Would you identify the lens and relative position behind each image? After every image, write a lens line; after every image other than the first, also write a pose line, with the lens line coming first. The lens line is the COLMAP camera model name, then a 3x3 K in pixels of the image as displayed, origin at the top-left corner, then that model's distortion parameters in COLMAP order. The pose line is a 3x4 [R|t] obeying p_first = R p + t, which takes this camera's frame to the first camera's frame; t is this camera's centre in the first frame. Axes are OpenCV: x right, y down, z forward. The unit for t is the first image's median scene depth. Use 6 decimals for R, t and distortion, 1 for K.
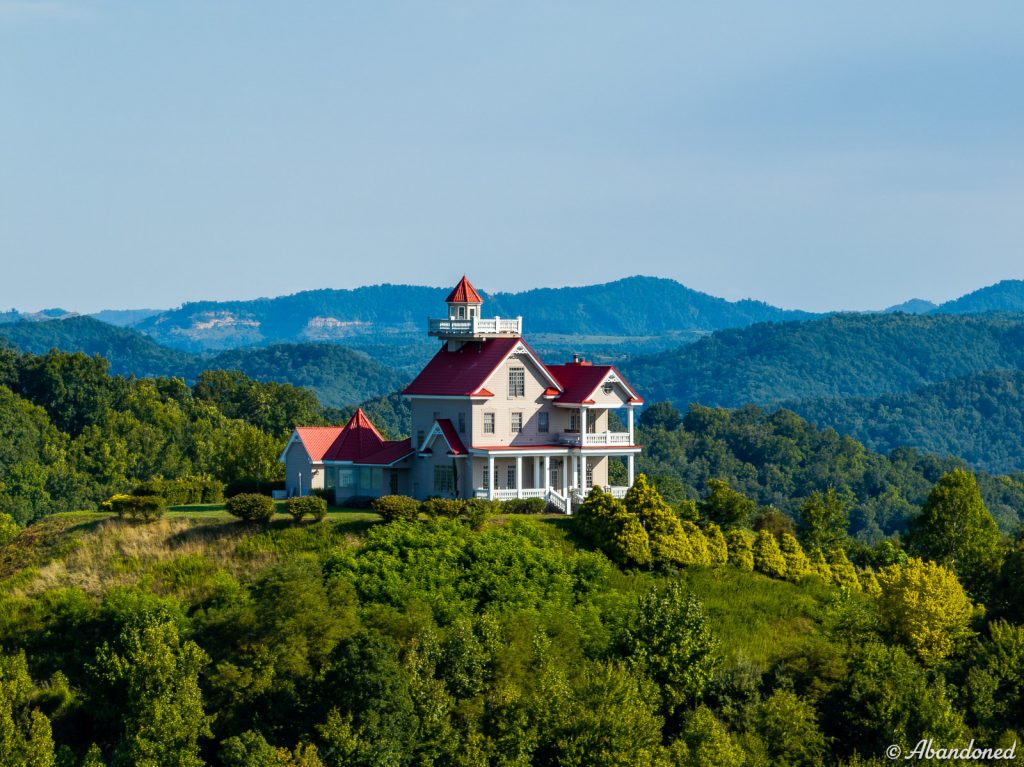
lens RADIAL K [[4806.9, 0, 512.0], [0, 4806.9, 383.5], [0, 0, 1]] dist [-0.046331, -1.267882]
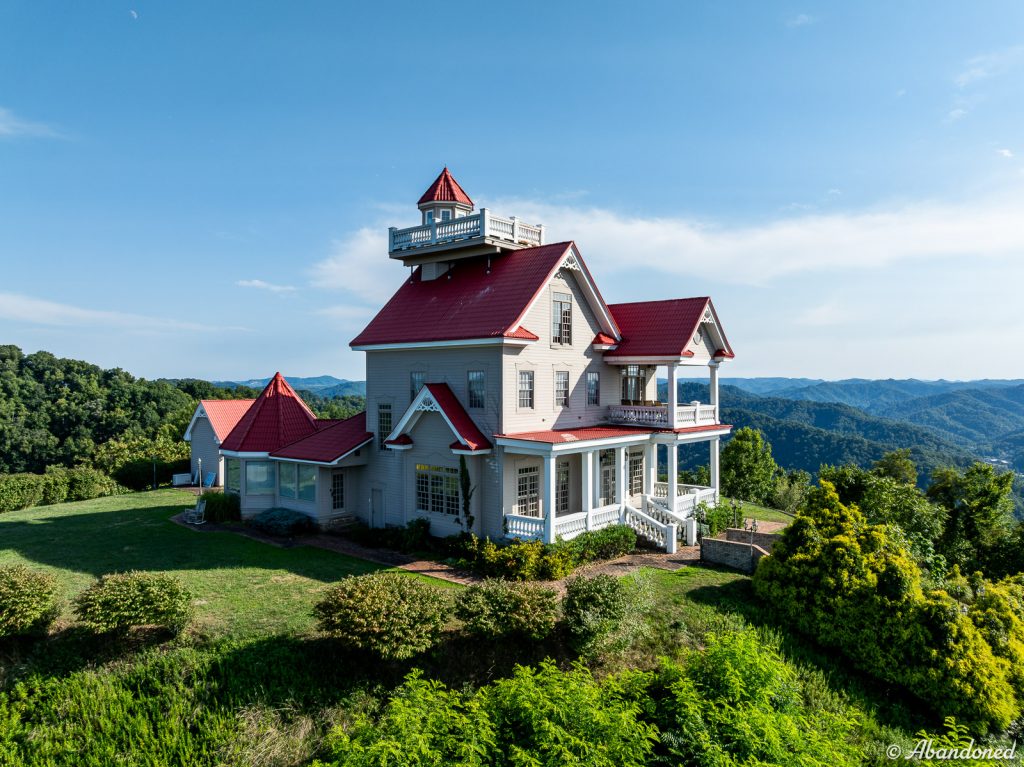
lens RADIAL K [[724.5, 0, 512.0], [0, 724.5, 383.5], [0, 0, 1]] dist [-0.042809, 0.004782]
pose [[0.960879, -0.001298, 0.276967, -0.029096], [0.004614, 0.999925, -0.011320, 0.008426], [-0.276932, 0.012155, 0.960813, 0.917704]]
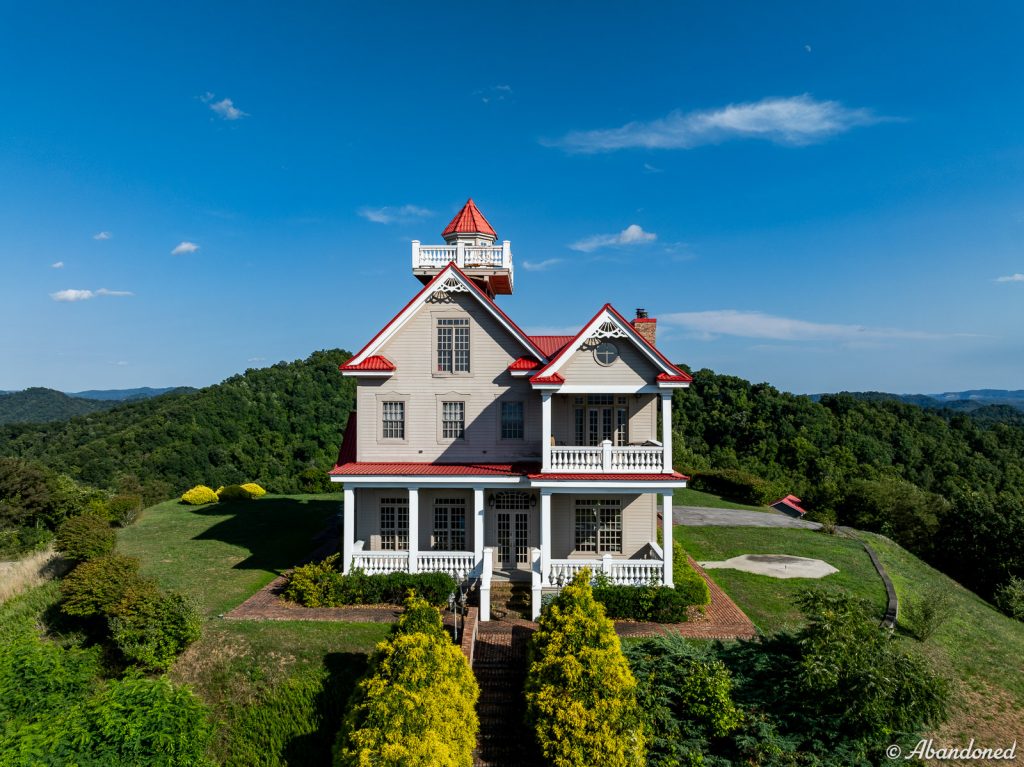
lens RADIAL K [[722.8, 0, 512.0], [0, 722.8, 385.5], [0, 0, 1]] dist [-0.045728, 0.012492]
pose [[0.815621, -0.006349, -0.578552, 0.053762], [-0.009387, 0.999663, -0.024204, 0.006153], [0.578510, 0.025172, 0.815287, 0.937261]]
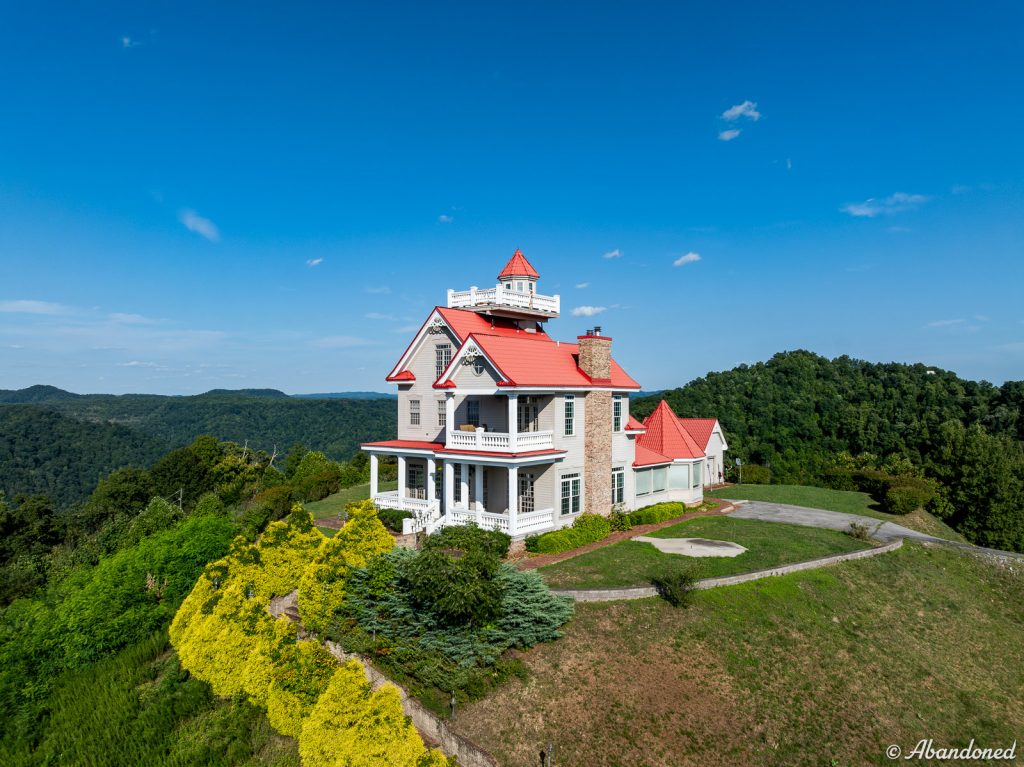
lens RADIAL K [[727.2, 0, 512.0], [0, 727.2, 383.5], [0, 0, 1]] dist [-0.043177, 0.007969]
pose [[0.305552, -0.018475, -0.951996, 0.119683], [-0.012435, 0.999649, -0.023391, 0.005882], [0.952094, 0.018985, 0.305215, 0.974031]]
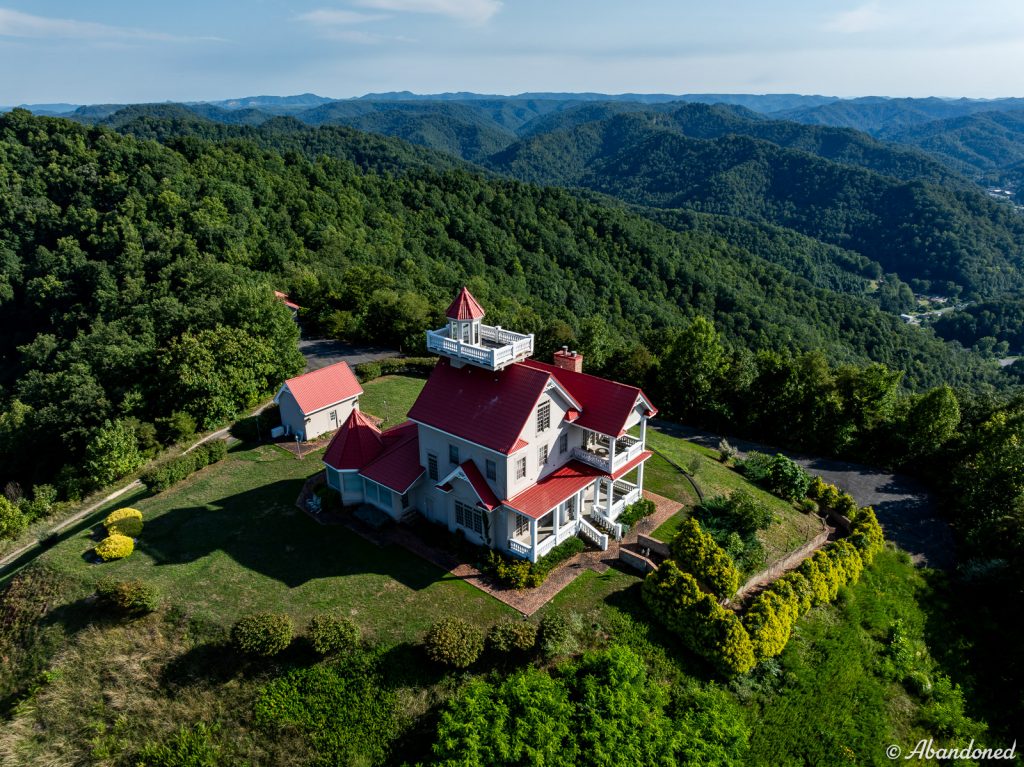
lens RADIAL K [[722.8, 0, 512.0], [0, 722.8, 385.5], [0, 0, 1]] dist [-0.045728, 0.012492]
pose [[0.959017, -0.110724, 0.260820, -0.040255], [0.009694, 0.932771, 0.360339, -0.055752], [-0.283183, -0.343043, 0.895616, 0.879896]]
